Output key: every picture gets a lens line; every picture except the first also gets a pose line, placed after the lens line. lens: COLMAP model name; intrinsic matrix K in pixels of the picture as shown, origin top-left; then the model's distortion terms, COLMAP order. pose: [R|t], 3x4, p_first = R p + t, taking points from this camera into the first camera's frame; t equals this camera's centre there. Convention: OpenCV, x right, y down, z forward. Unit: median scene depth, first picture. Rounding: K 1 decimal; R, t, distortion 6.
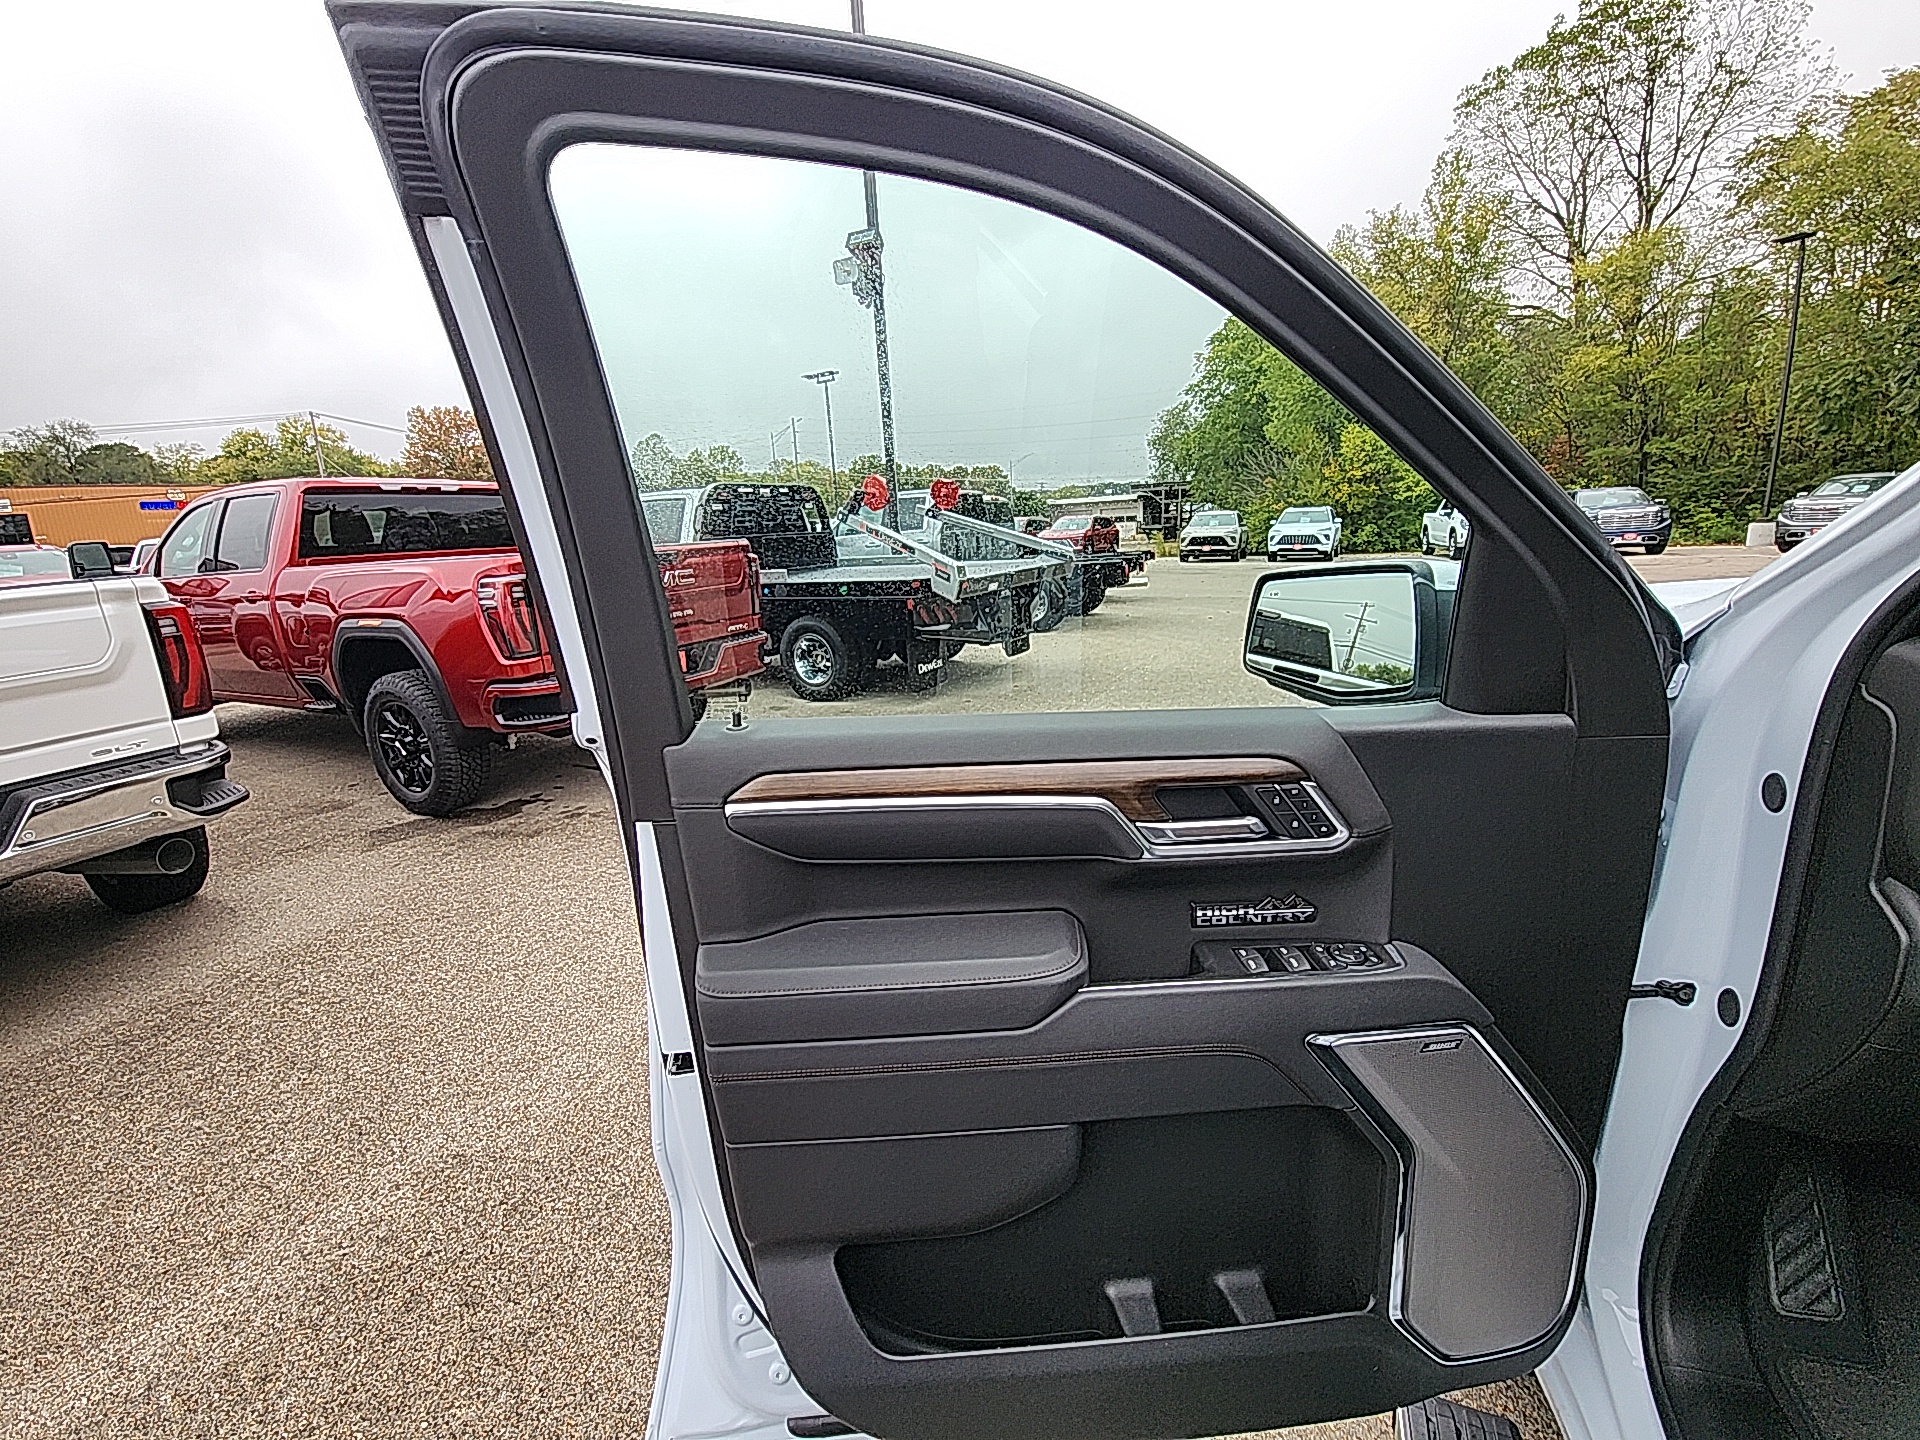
lens RADIAL K [[769.7, 0, 947.8], [0, 769.7, 709.0], [0, 0, 1]] dist [0.017152, -0.013356]
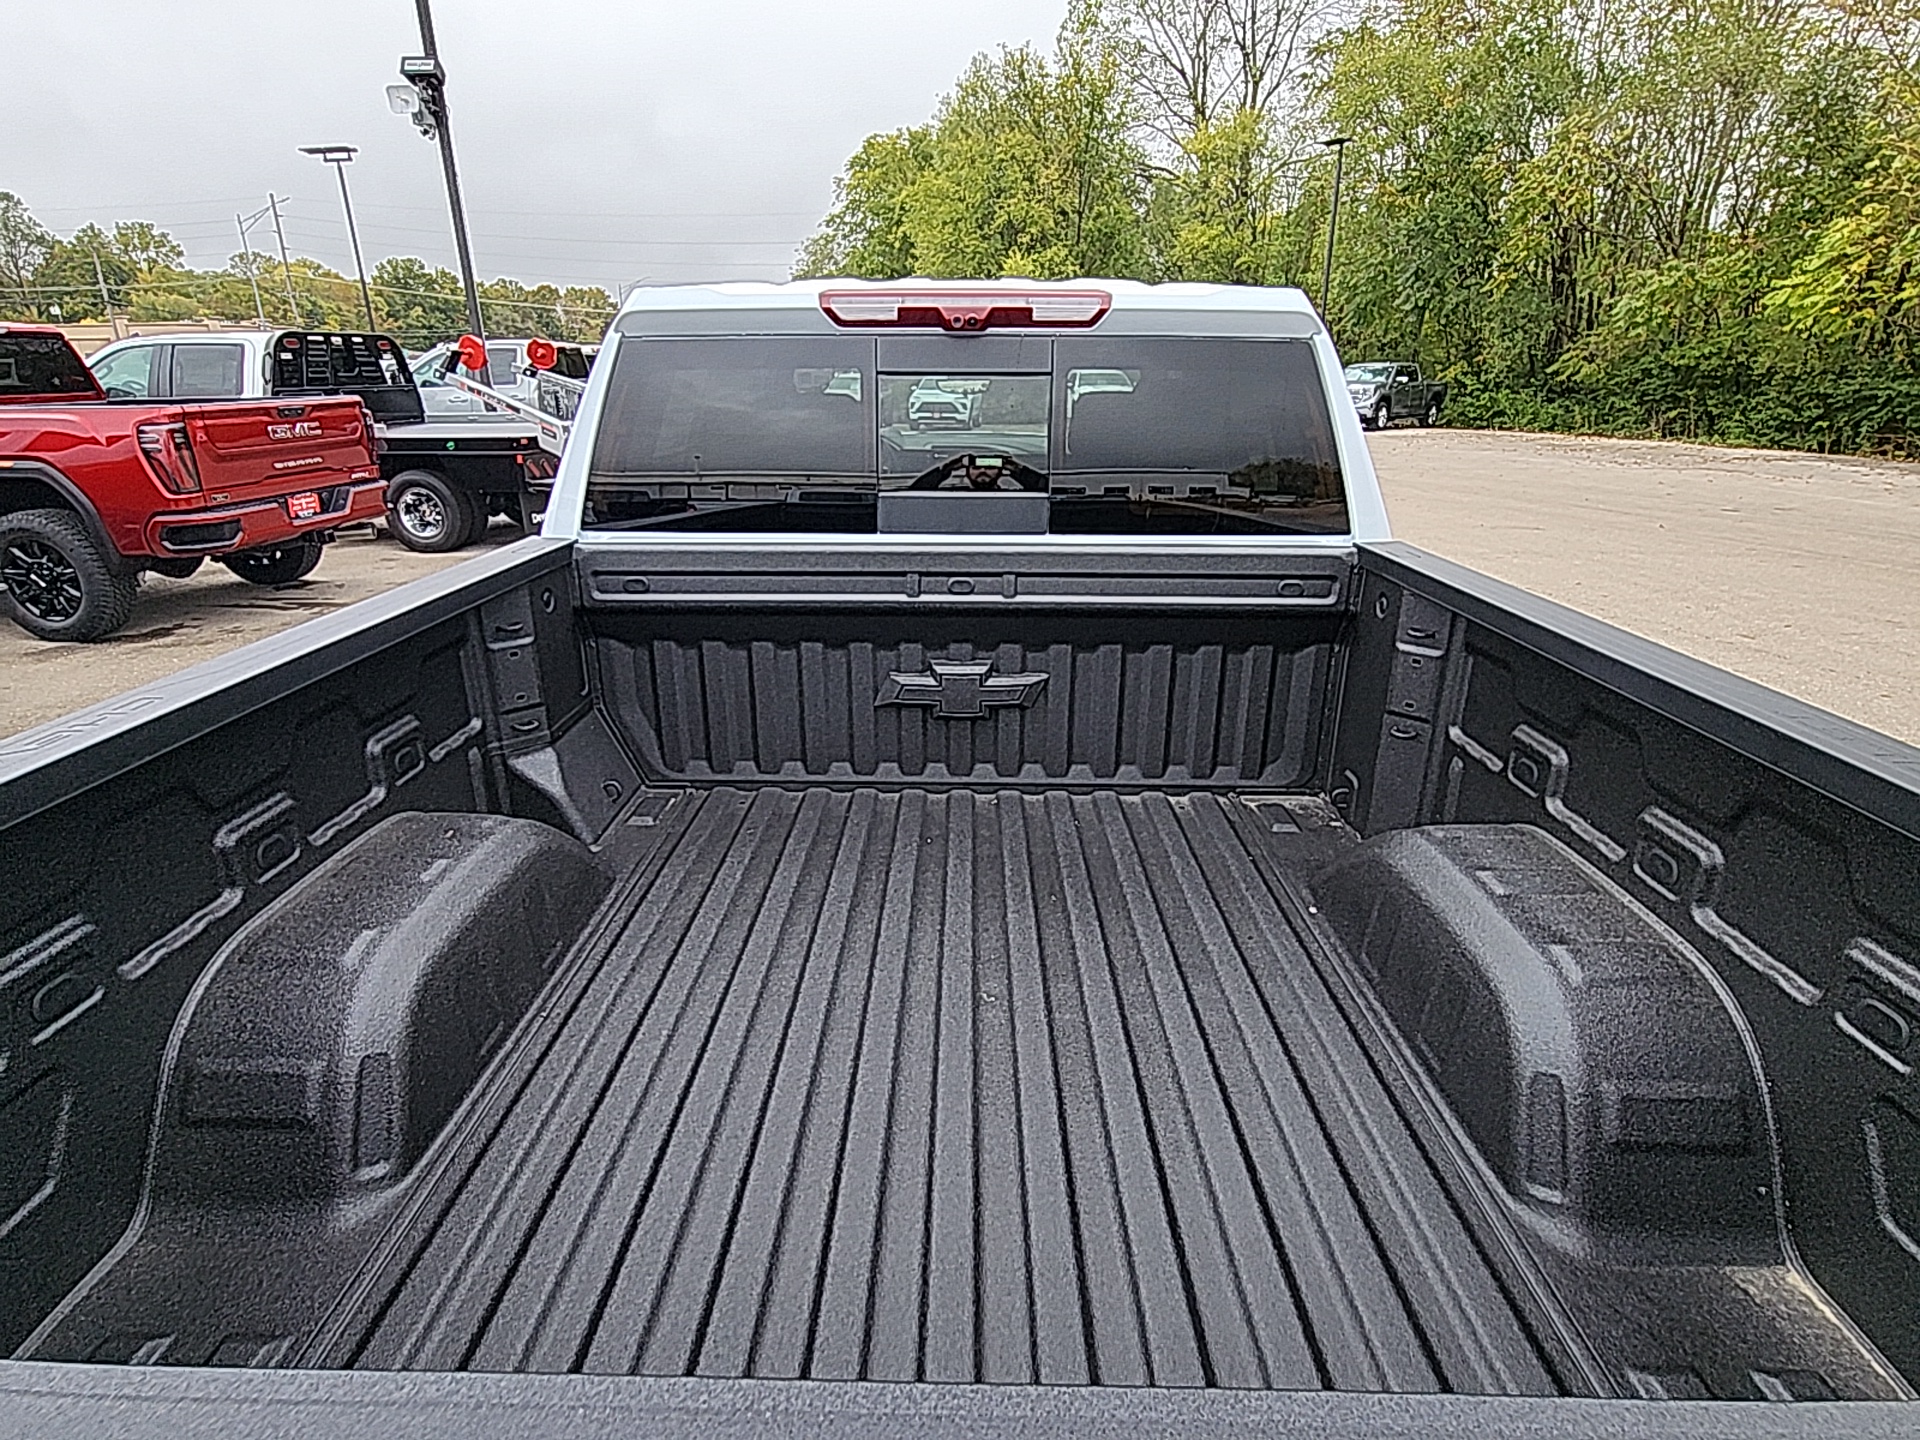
lens RADIAL K [[963.4, 0, 950.3], [0, 963.4, 710.1], [0, 0, 1]] dist [0.004755, -0.002446]
pose [[0.926163, -0.084480, 0.367539, -0.003329], [0.047939, 0.993053, 0.107456, 0.023712], [-0.374064, -0.081903, 0.923779, -0.125414]]
